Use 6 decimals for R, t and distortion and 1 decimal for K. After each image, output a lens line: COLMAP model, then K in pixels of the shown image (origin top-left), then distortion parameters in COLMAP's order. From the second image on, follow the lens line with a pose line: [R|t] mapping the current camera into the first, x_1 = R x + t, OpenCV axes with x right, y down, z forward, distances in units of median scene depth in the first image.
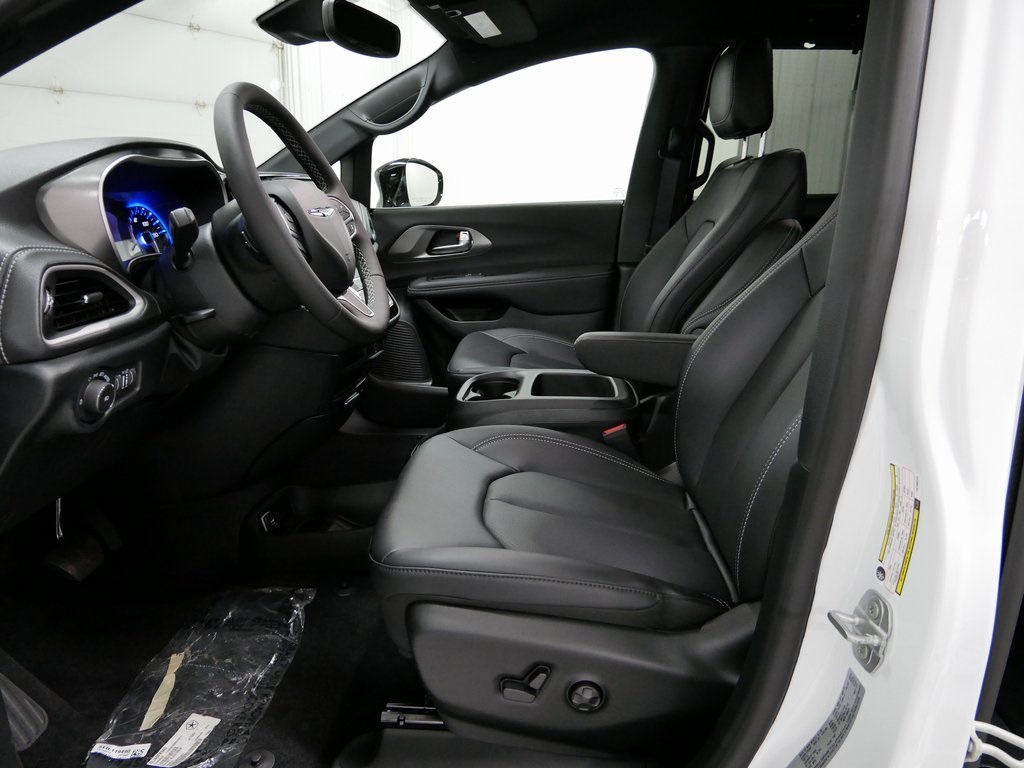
lens RADIAL K [[743.8, 0, 512.0], [0, 743.8, 384.0], [0, 0, 1]] dist [-0.003452, 0.000143]
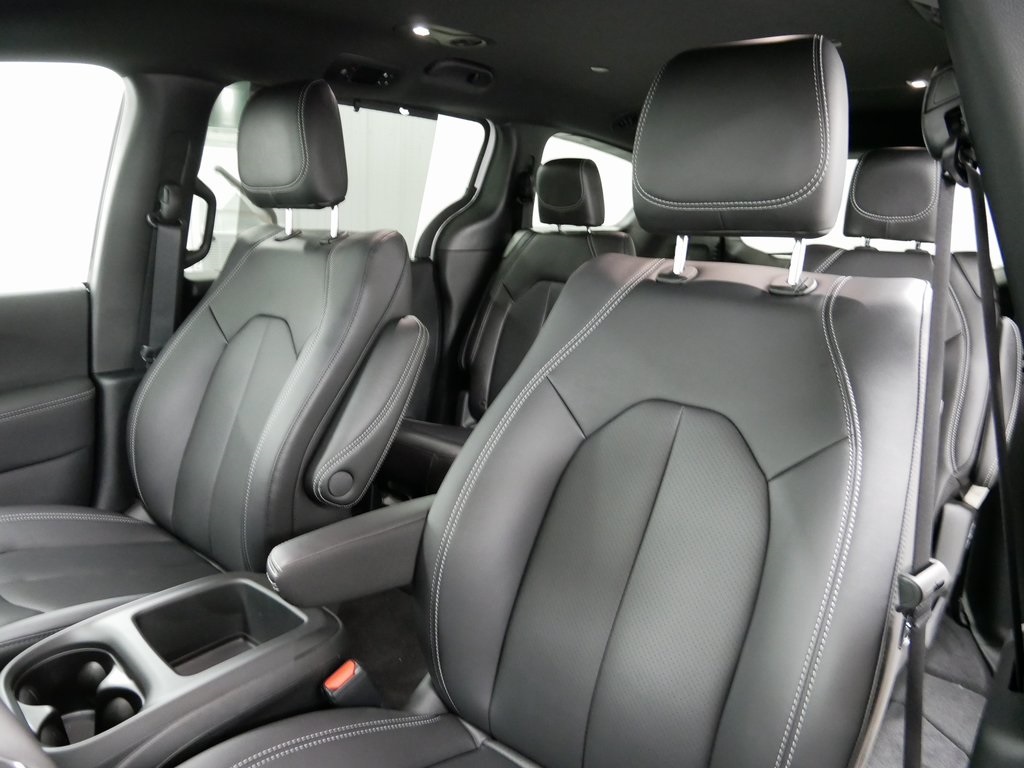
lens RADIAL K [[743.8, 0, 512.0], [0, 743.8, 384.0], [0, 0, 1]] dist [-0.003452, 0.000143]
pose [[0.617357, -0.174955, 0.766982, -0.166815], [0.185564, 0.979831, 0.074144, -0.156810], [-0.764484, 0.096551, 0.637371, 0.327306]]
